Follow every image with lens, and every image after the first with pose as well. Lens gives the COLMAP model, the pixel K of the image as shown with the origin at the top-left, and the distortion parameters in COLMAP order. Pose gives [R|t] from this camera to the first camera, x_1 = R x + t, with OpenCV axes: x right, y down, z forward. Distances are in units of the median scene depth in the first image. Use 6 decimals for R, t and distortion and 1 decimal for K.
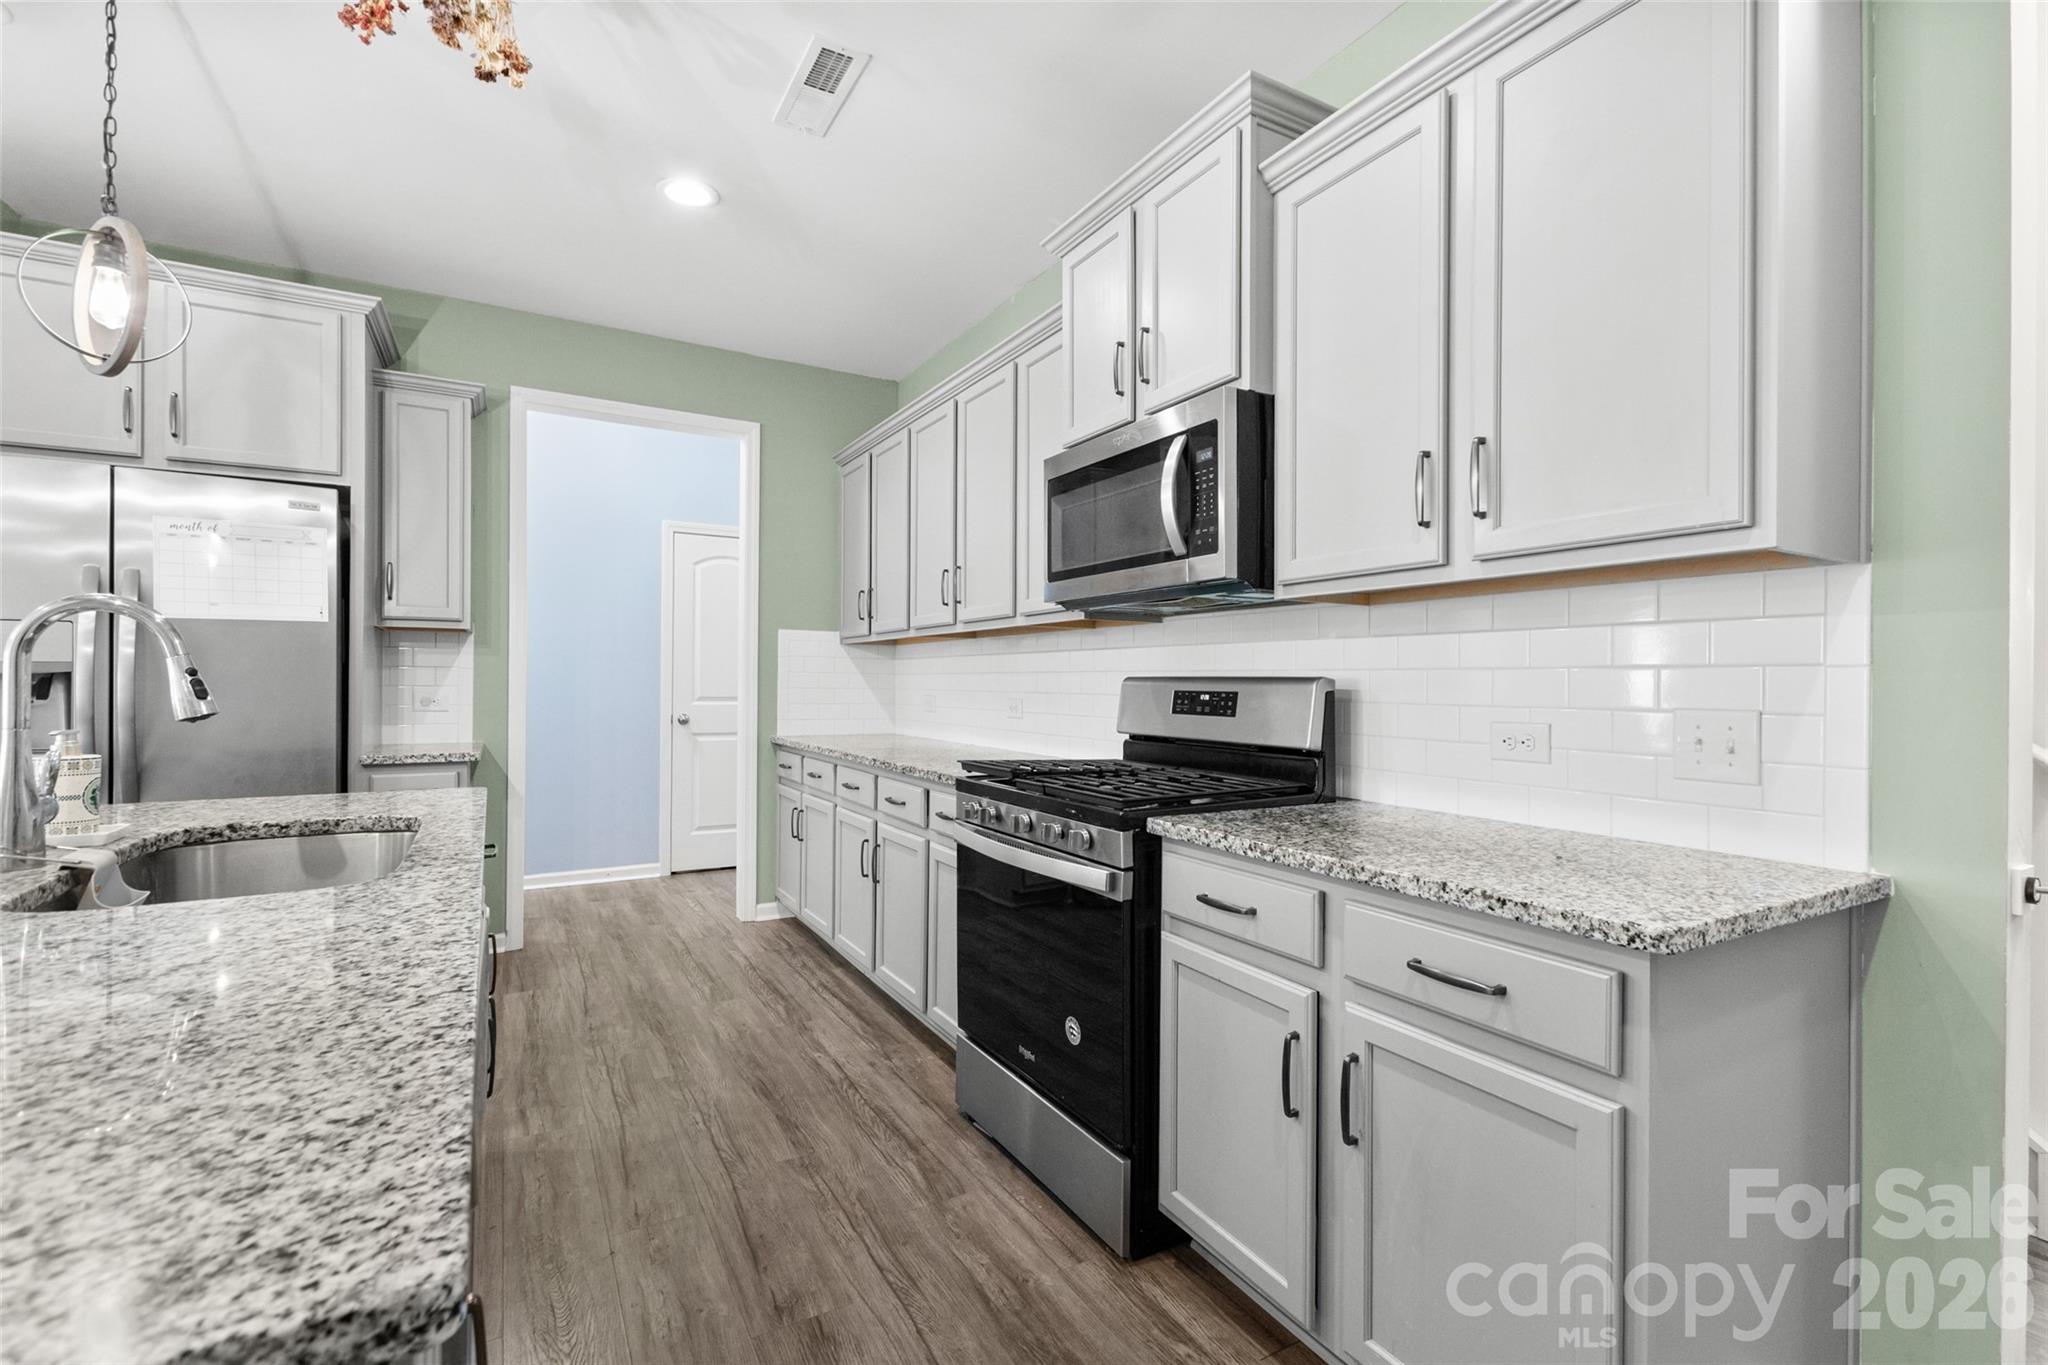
lens RADIAL K [[894.0, 0, 1032.1], [0, 894.0, 680.2], [0, 0, 1]] dist [0.002281, -0.000141]
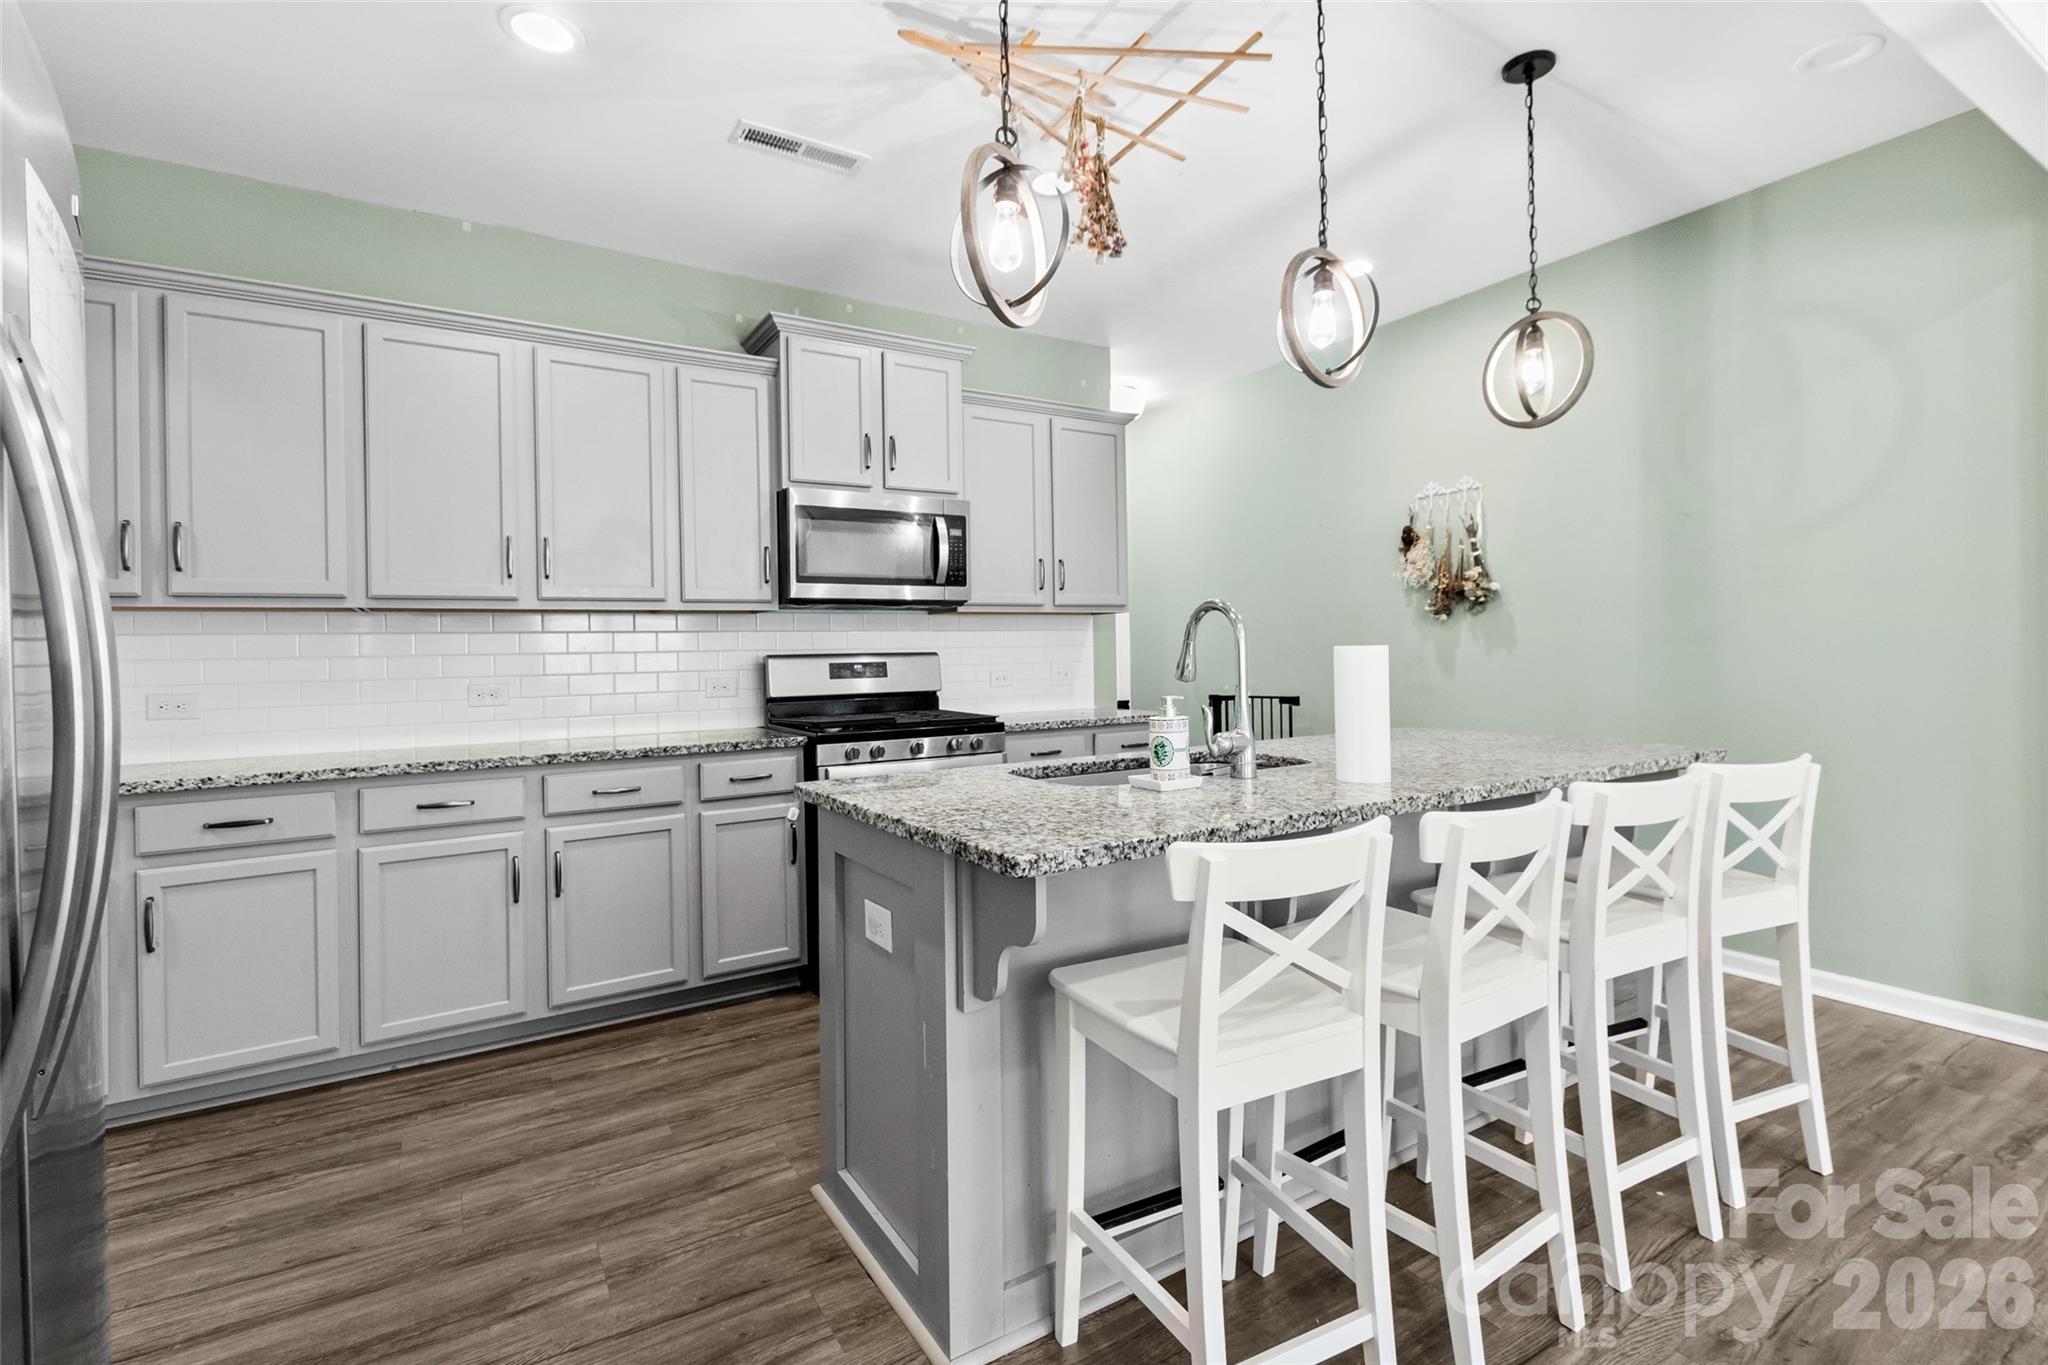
lens RADIAL K [[933.7, 0, 1033.2], [0, 933.7, 661.1], [0, 0, 1]] dist [0.002368, 0.000004]
pose [[-0.023167, -0.014193, 0.999631, -1.326543], [0.016889, 0.999751, 0.014586, -0.008546], [-0.999589, 0.017221, -0.022922, 0.679785]]
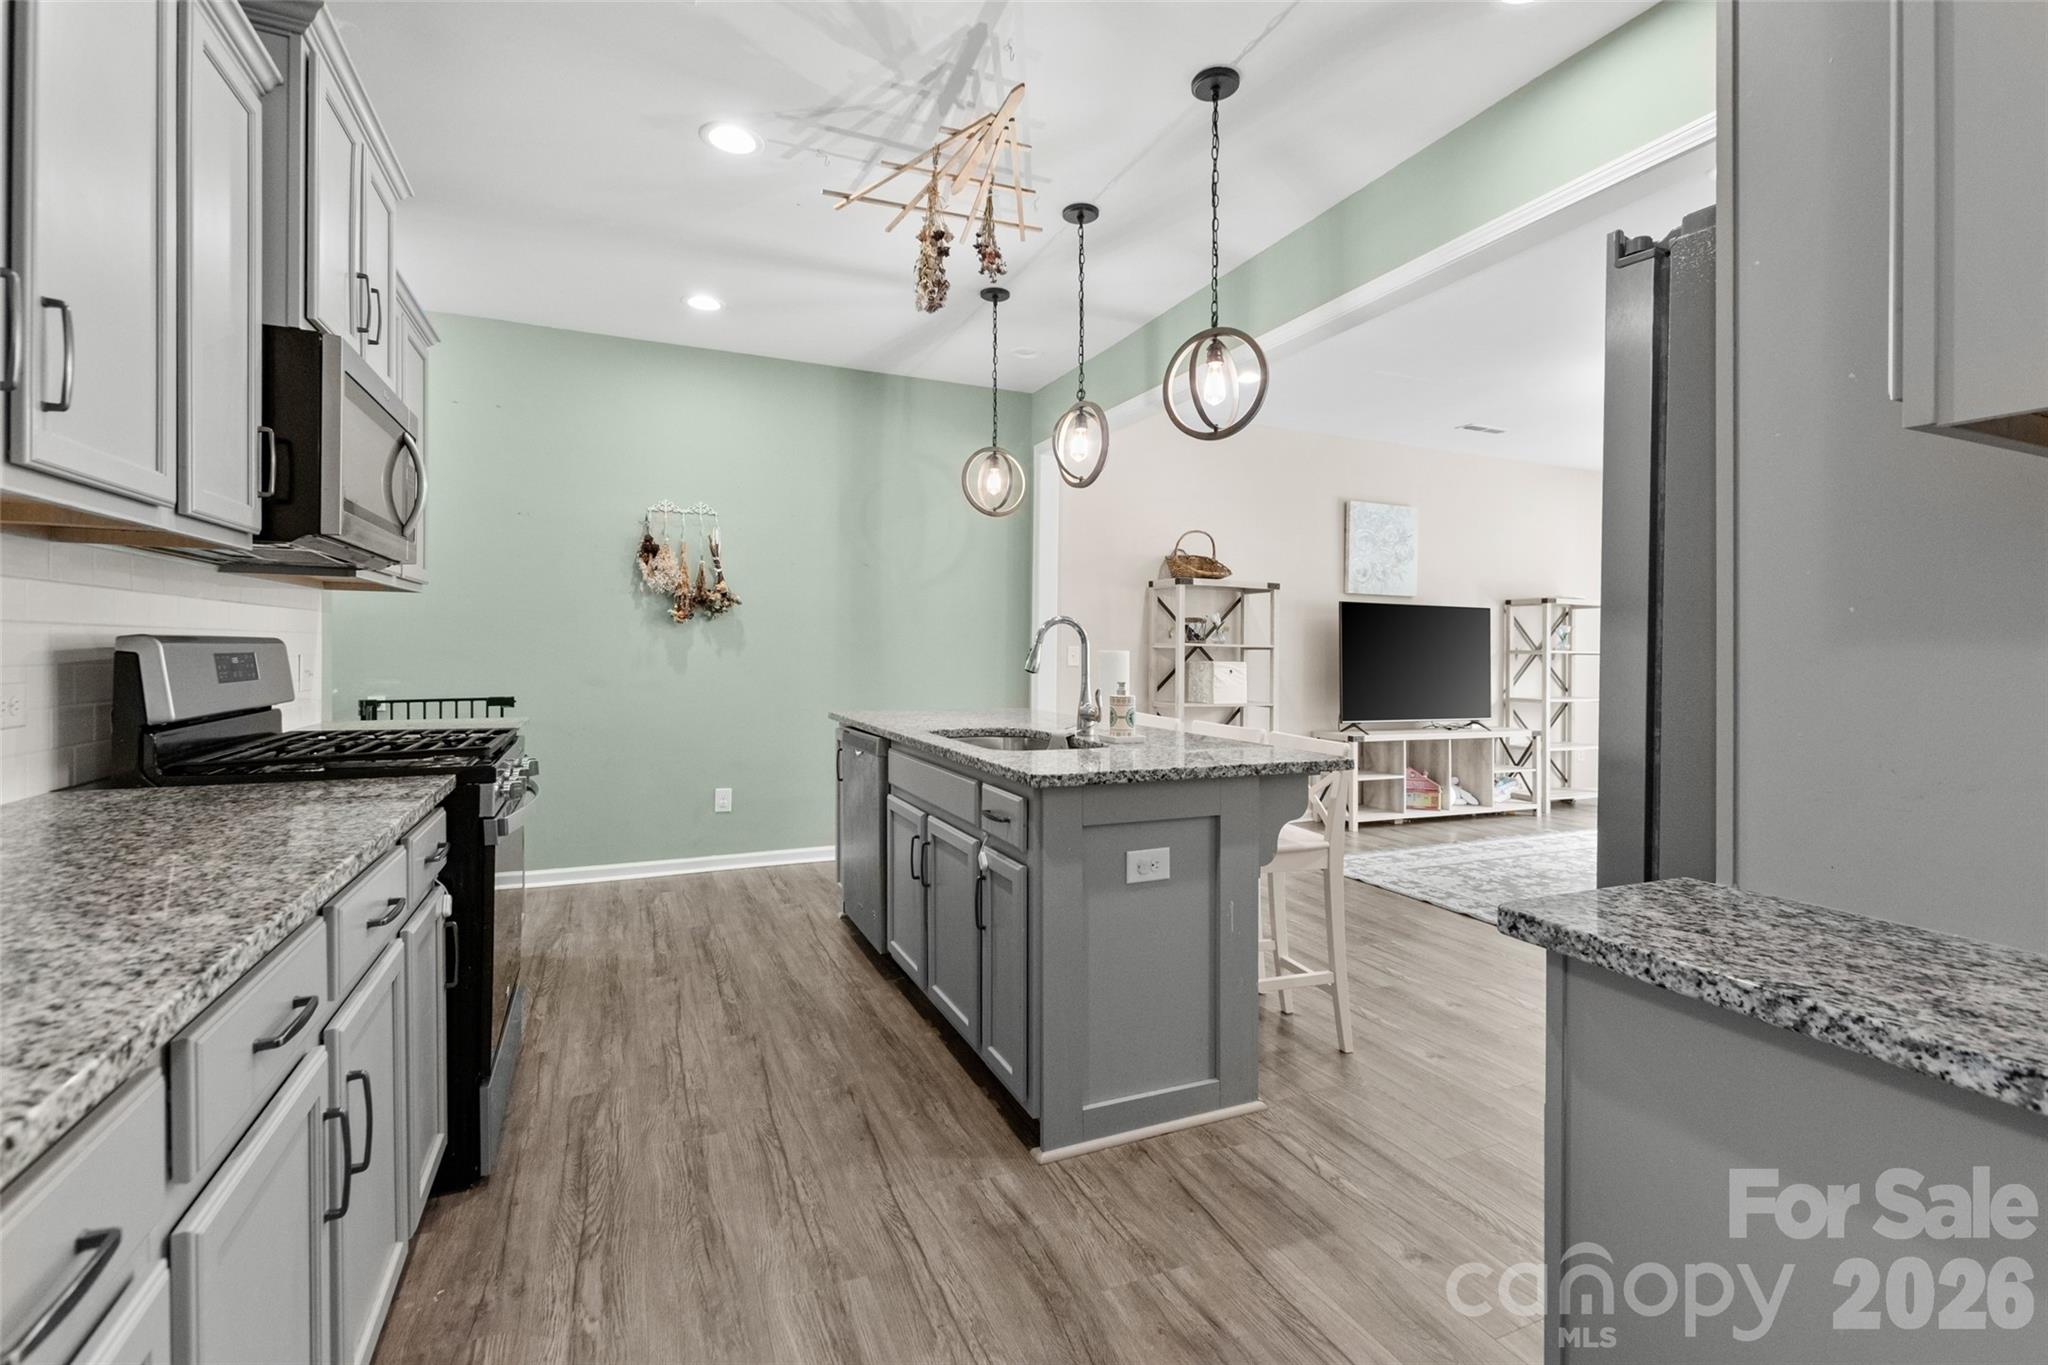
lens RADIAL K [[918.7, 0, 1032.1], [0, 918.7, 665.9], [0, 0, 1]] dist [0.002641, 0.000408]
pose [[-0.993522, -0.020602, 0.111752, -0.612353], [-0.018844, 0.999682, 0.016759, -0.004202], [-0.112062, 0.014544, -0.993595, 1.657282]]
